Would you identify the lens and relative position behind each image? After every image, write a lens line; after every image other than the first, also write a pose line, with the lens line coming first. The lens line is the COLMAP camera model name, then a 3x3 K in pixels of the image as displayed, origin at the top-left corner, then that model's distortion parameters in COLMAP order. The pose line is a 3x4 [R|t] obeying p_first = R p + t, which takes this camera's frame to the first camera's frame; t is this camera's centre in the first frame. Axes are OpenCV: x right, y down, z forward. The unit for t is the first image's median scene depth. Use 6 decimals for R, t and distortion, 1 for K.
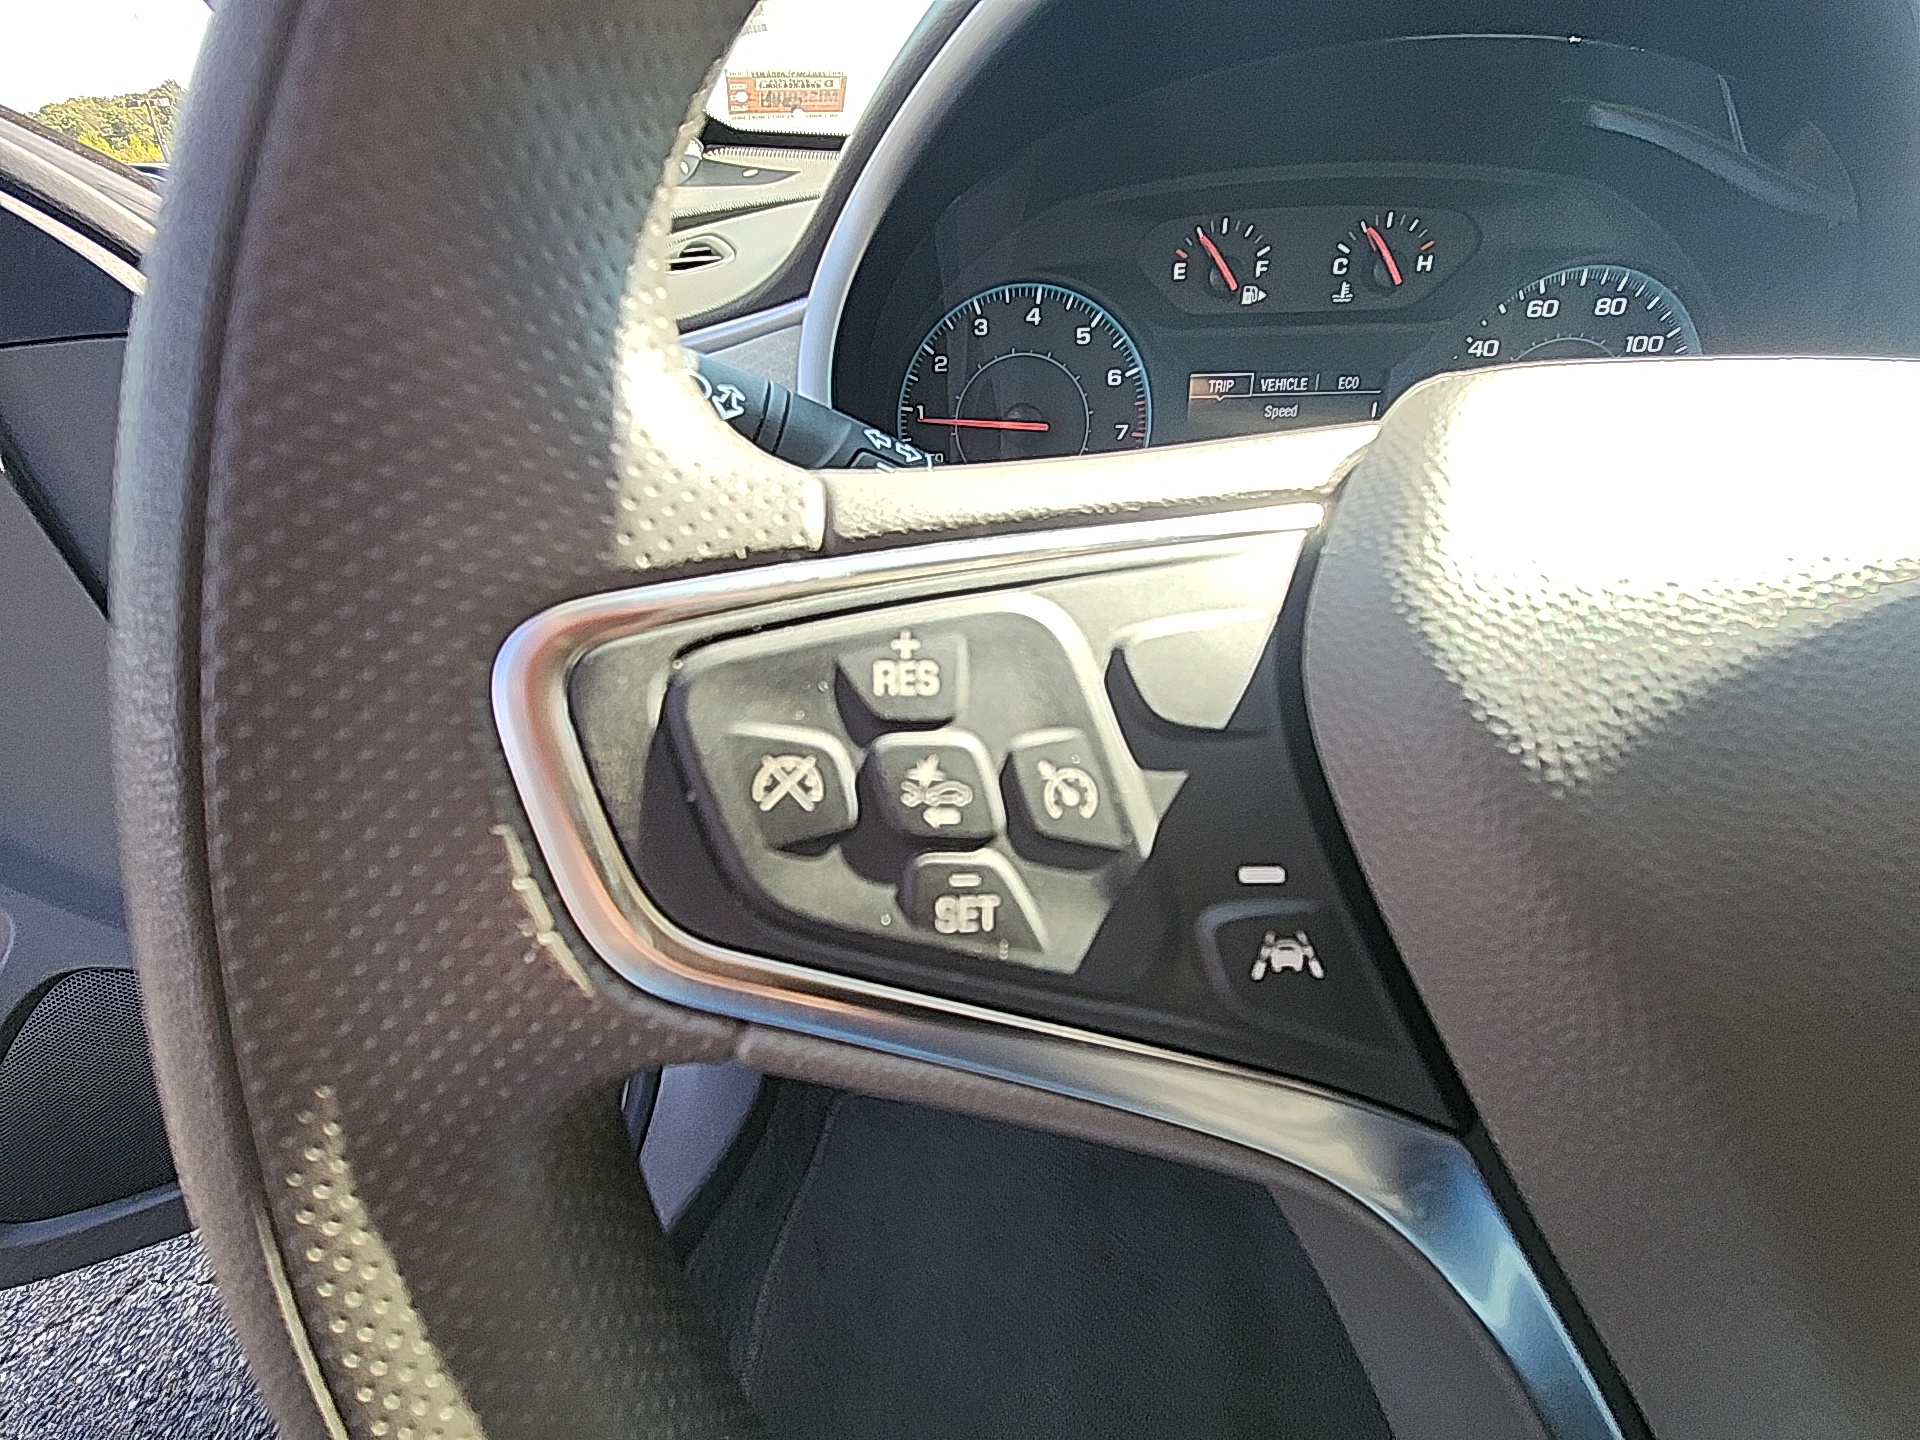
lens RADIAL K [[774.1, 0, 950.7], [0, 774.1, 705.0], [0, 0, 1]] dist [0.004053, -0.000887]
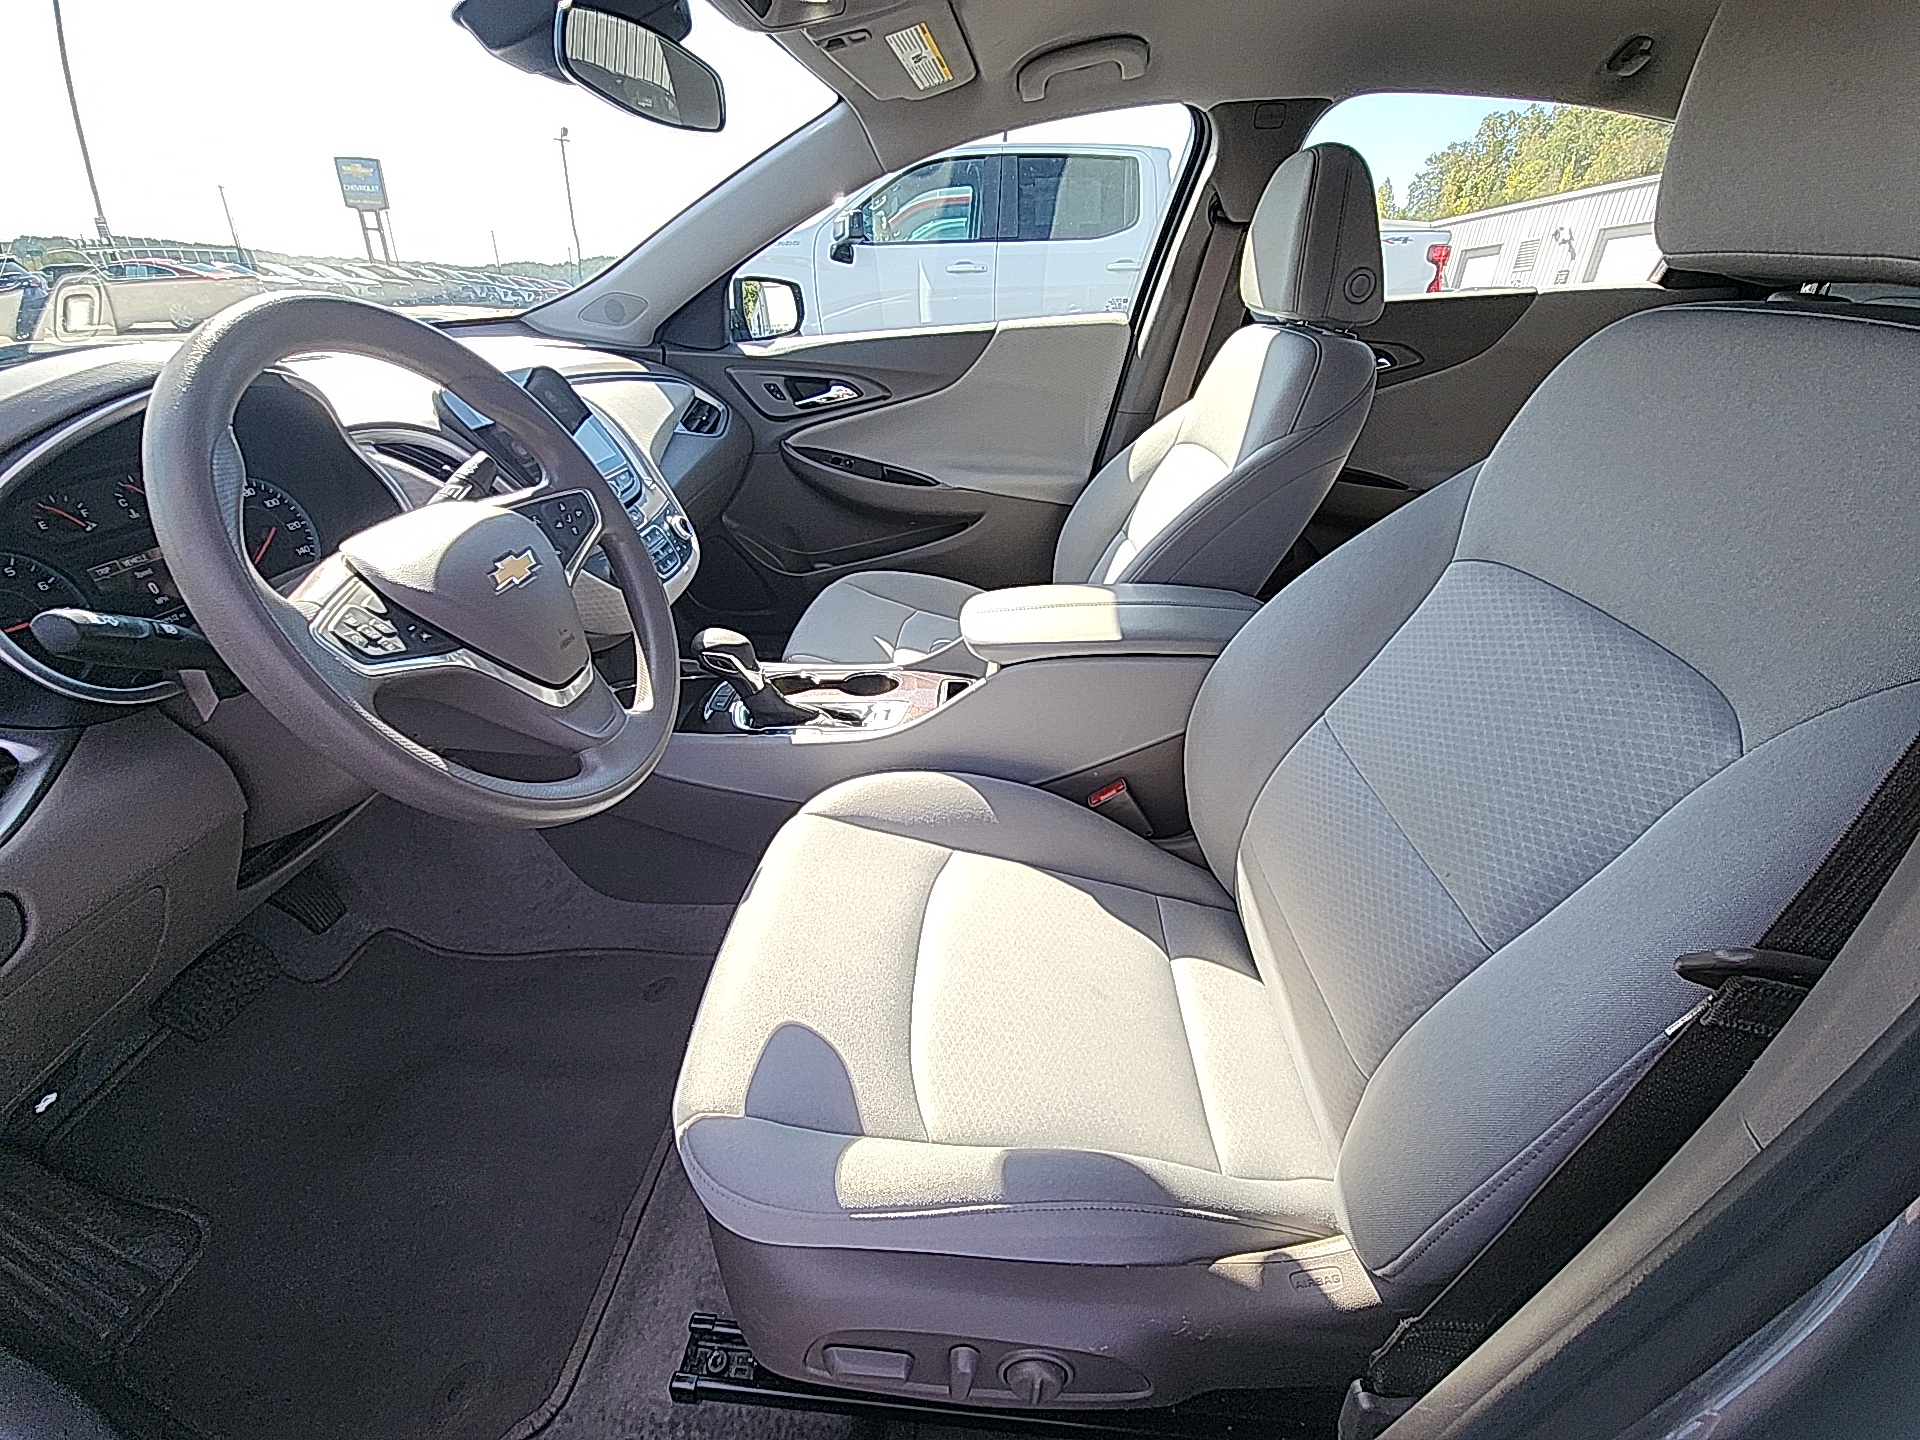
lens RADIAL K [[774.1, 0, 950.7], [0, 774.1, 705.0], [0, 0, 1]] dist [0.004053, -0.000887]
pose [[0.015985, -0.455769, 0.889954, -1.461133], [0.494668, 0.777115, 0.389096, 0.113292], [-0.868935, 0.434012, 0.237877, -1.089477]]
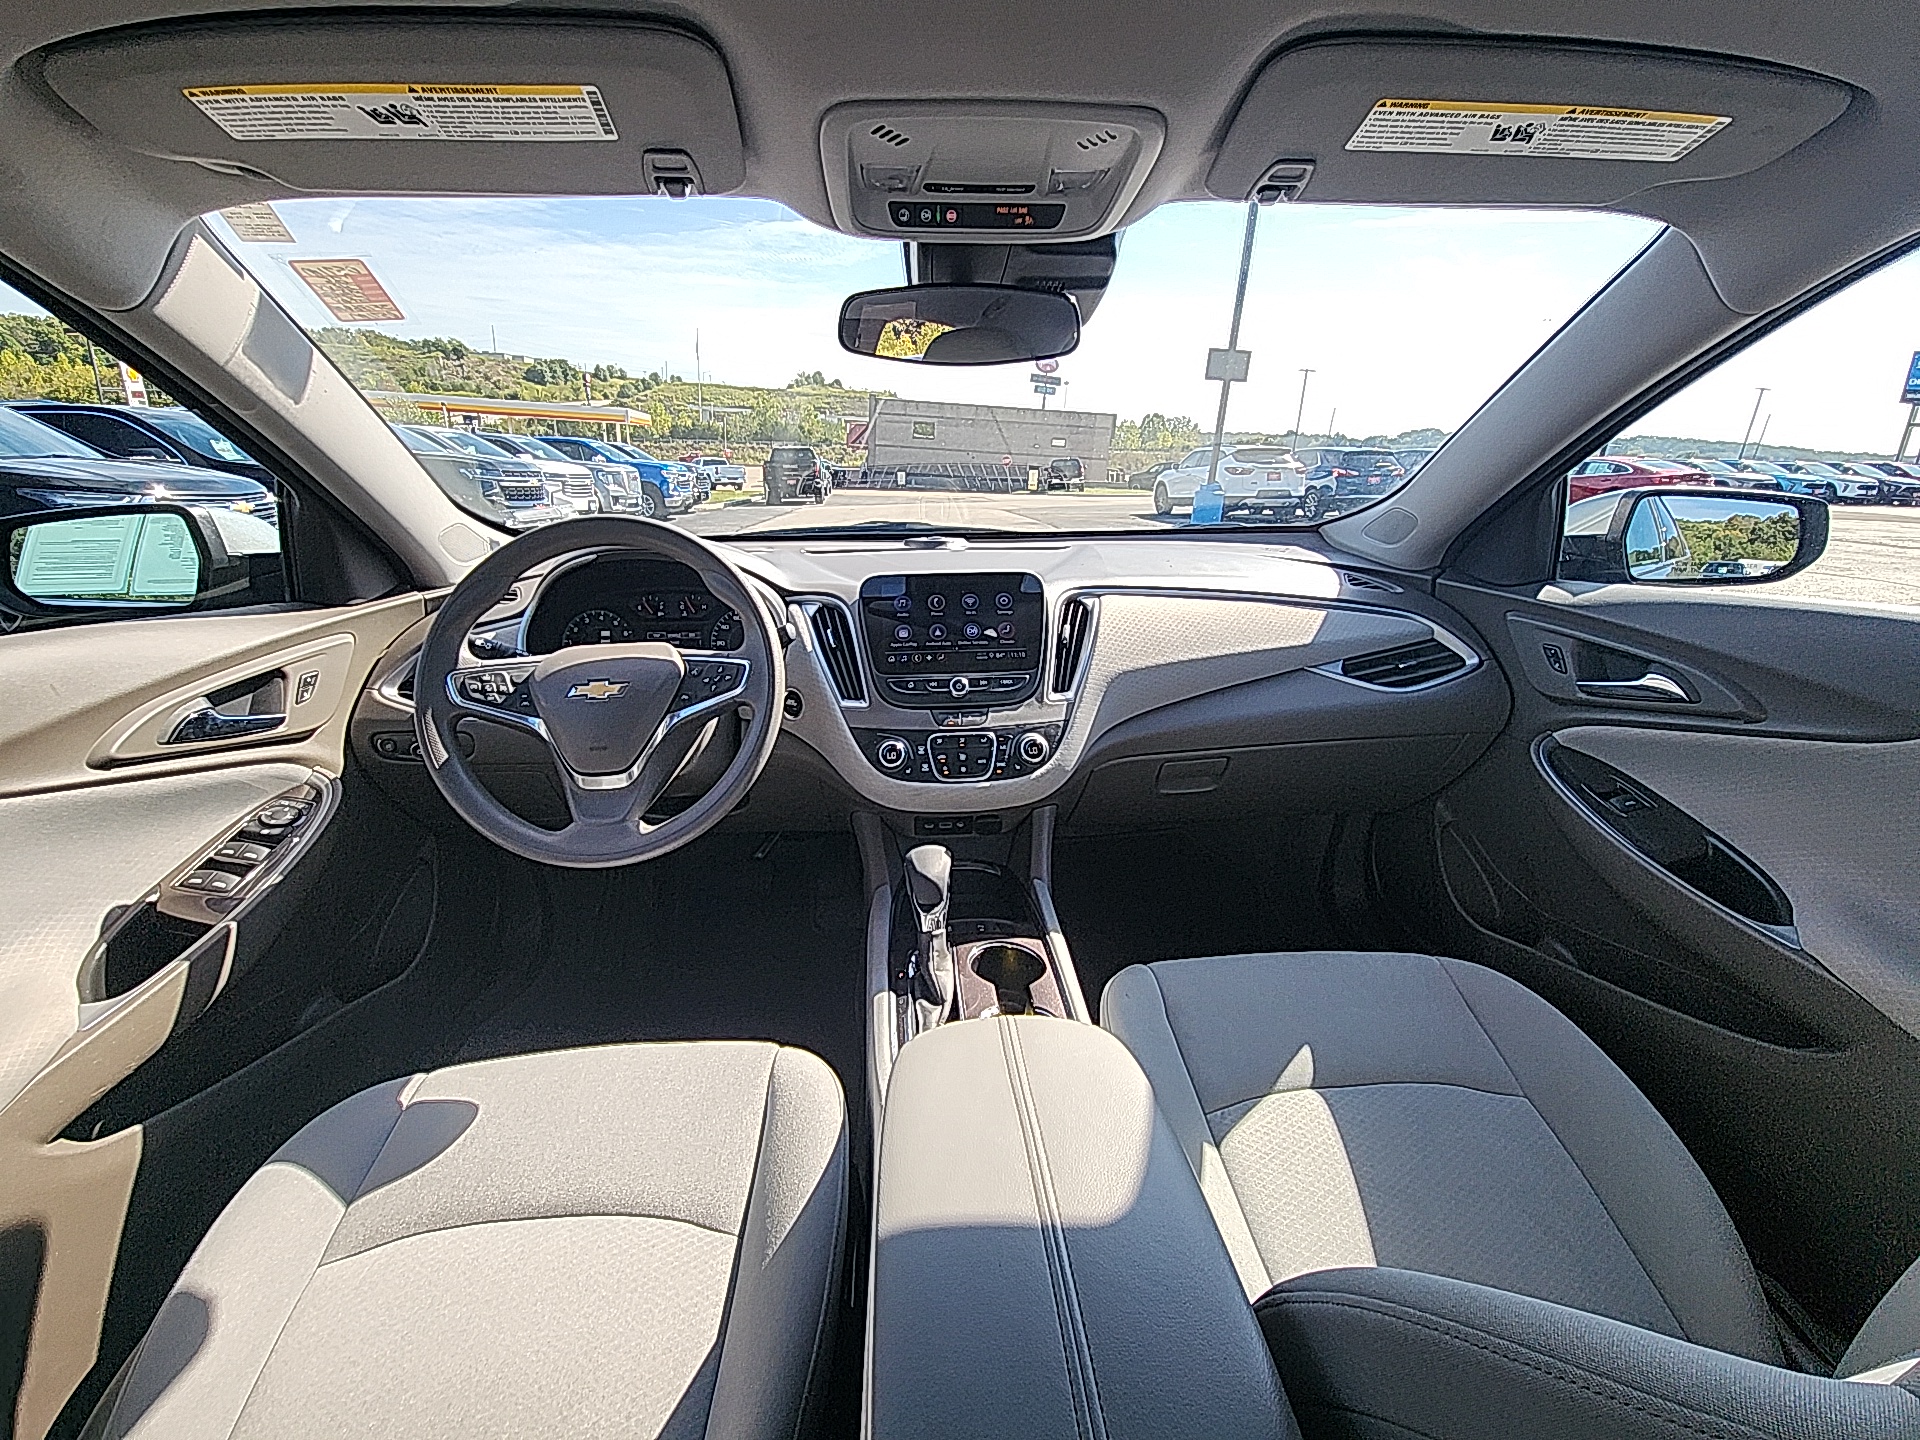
lens RADIAL K [[774.1, 0, 950.7], [0, 774.1, 705.0], [0, 0, 1]] dist [0.004053, -0.000887]
pose [[0.994577, -0.009157, 0.103600, 1.398809], [0.033491, 0.971255, -0.235672, 0.826963], [-0.098464, 0.237864, 0.966295, -2.663440]]
